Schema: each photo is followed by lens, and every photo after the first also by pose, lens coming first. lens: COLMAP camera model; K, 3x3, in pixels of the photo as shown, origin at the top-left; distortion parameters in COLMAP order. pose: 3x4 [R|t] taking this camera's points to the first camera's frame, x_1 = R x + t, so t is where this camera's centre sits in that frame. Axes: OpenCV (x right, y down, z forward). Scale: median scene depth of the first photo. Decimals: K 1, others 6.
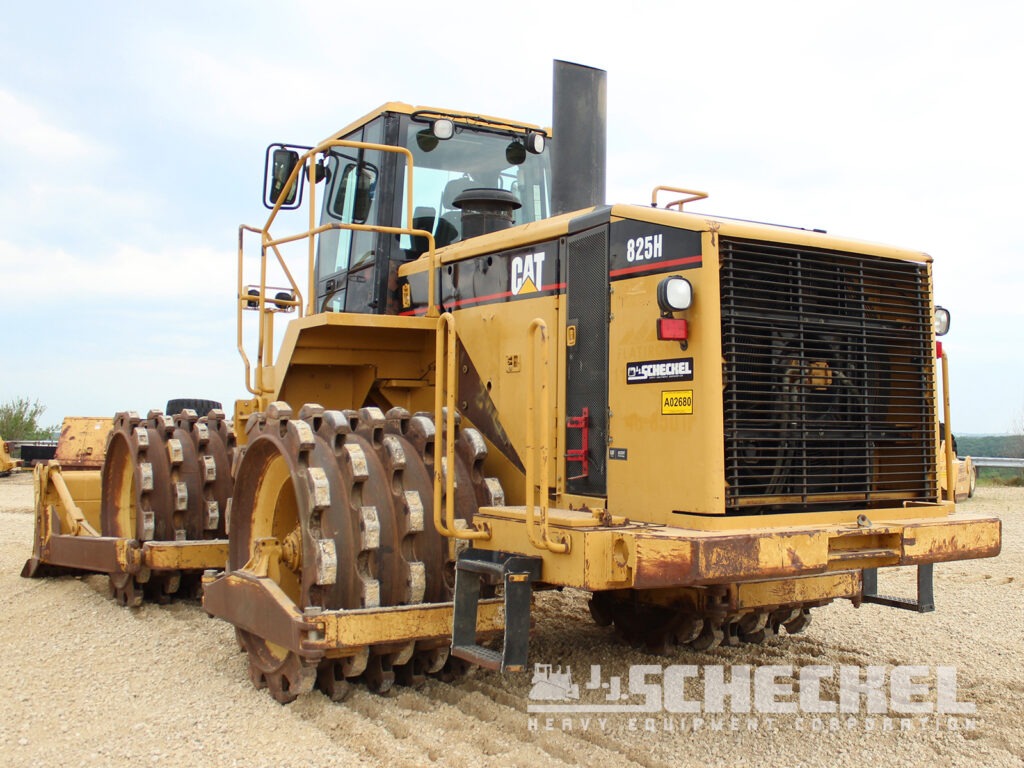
lens RADIAL K [[1142.1, 0, 511.6], [0, 1142.1, 392.2], [0, 0, 1]] dist [-0.135367, 0.000000]
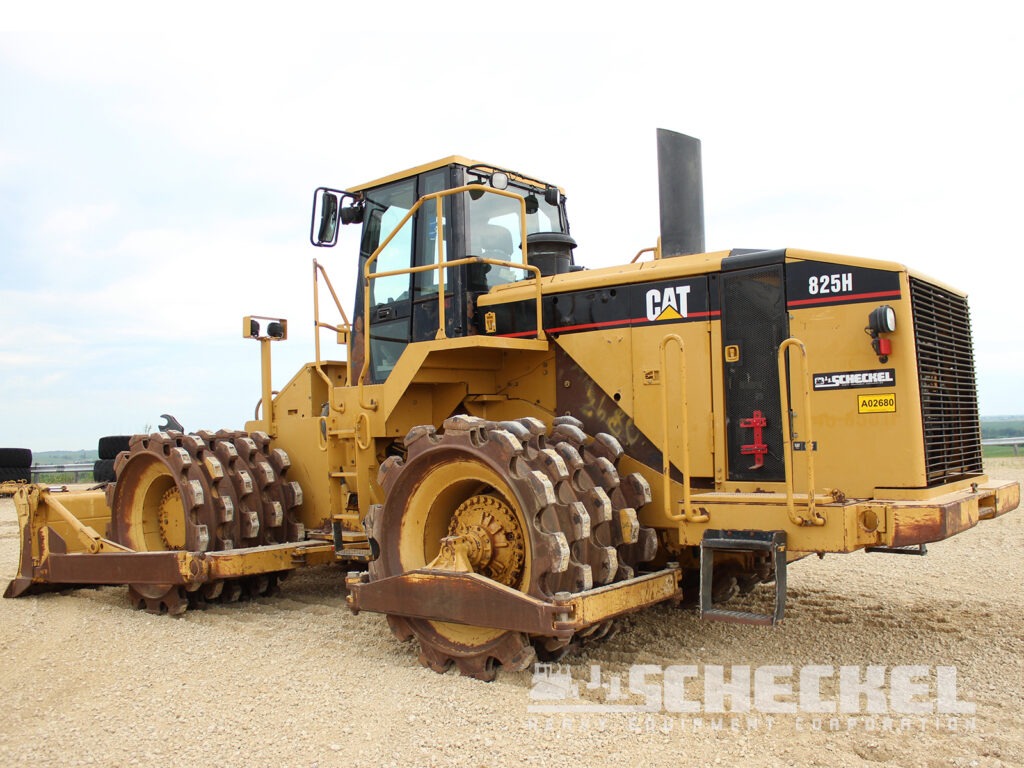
lens RADIAL K [[914.1, 0, 516.8], [0, 914.1, 425.6], [0, 0, 1]] dist [-0.130535, 0.031025]
pose [[0.946840, -0.033980, 0.319904, -0.463177], [0.027838, 0.999330, 0.023754, -0.001182], [-0.320497, -0.013585, 0.947152, 0.134705]]
